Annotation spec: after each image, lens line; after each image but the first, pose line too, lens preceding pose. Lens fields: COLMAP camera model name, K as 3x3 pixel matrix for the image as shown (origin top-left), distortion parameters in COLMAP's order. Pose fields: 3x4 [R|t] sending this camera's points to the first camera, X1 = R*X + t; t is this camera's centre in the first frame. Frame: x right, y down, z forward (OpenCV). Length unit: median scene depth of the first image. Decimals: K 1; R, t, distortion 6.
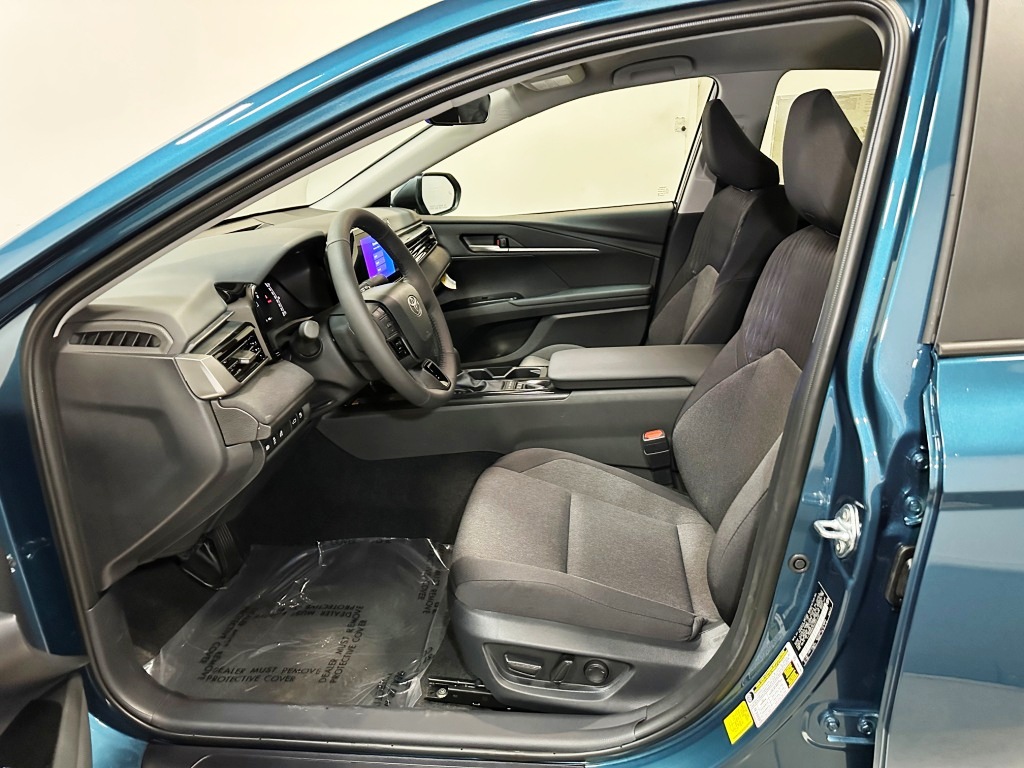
lens RADIAL K [[728.8, 0, 510.3], [0, 728.8, 390.1], [0, 0, 1]] dist [0.024639, -0.038190]
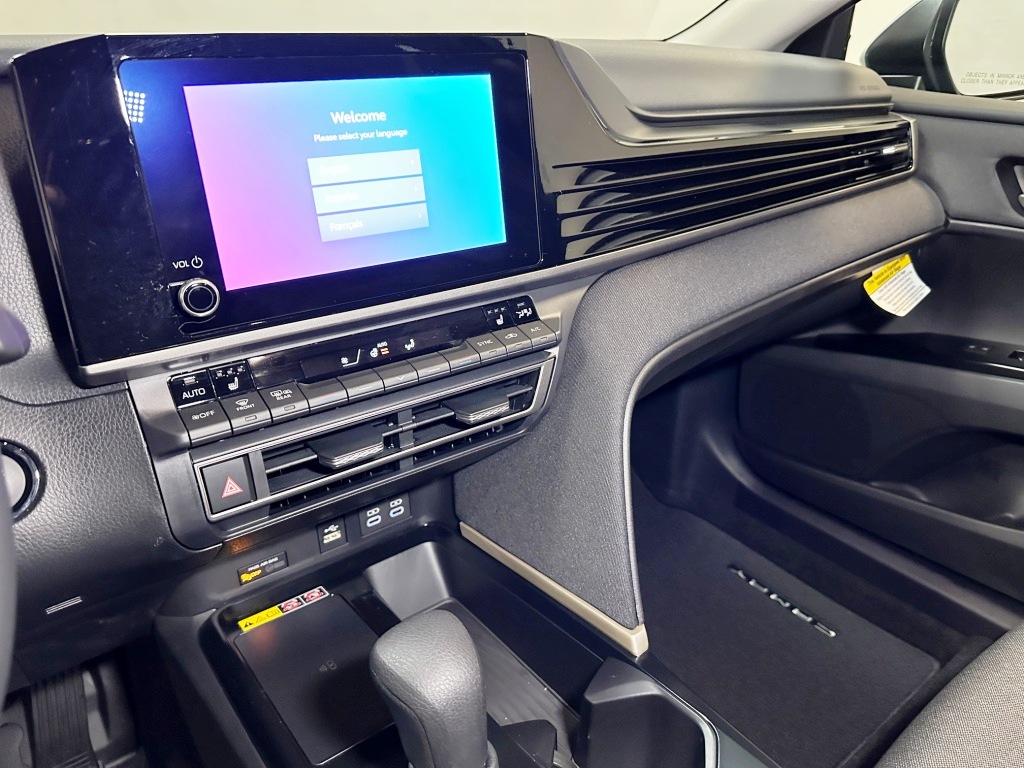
lens RADIAL K [[728.8, 0, 514.5], [0, 728.8, 376.3], [0, 0, 1]] dist [0.024639, -0.038190]
pose [[0.676651, 0.334425, -0.655975, 0.032299], [-0.259195, 0.942065, 0.212913, -0.133114], [0.689174, 0.025958, 0.724131, 0.610391]]
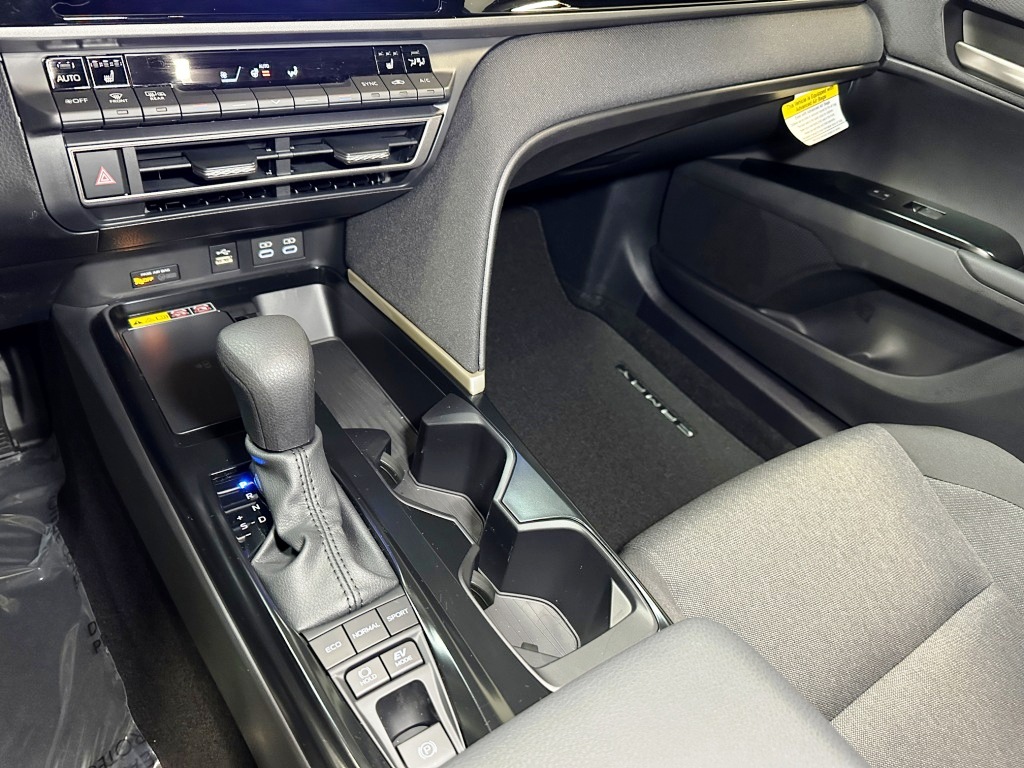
lens RADIAL K [[728.8, 0, 510.7], [0, 728.8, 378.8], [0, 0, 1]] dist [0.024639, -0.038190]
pose [[0.629134, 0.591880, -0.503854, 0.071898], [-0.411305, 0.803521, 0.430328, -0.135708], [0.659560, -0.063496, 0.748965, 0.615548]]
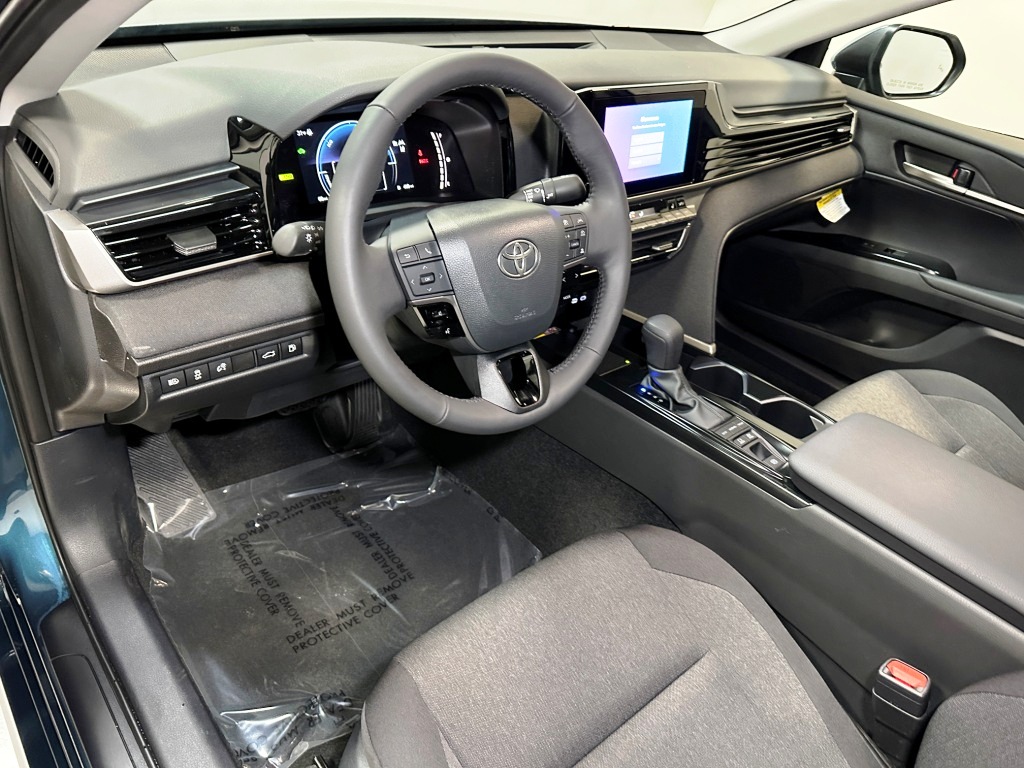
lens RADIAL K [[728.8, 0, 492.6], [0, 728.8, 376.1], [0, 0, 1]] dist [0.024639, -0.038190]
pose [[0.701354, 0.482309, -0.524863, 0.109368], [-0.357451, 0.875026, 0.326434, -0.119195], [0.616711, -0.041333, 0.786104, 0.303276]]
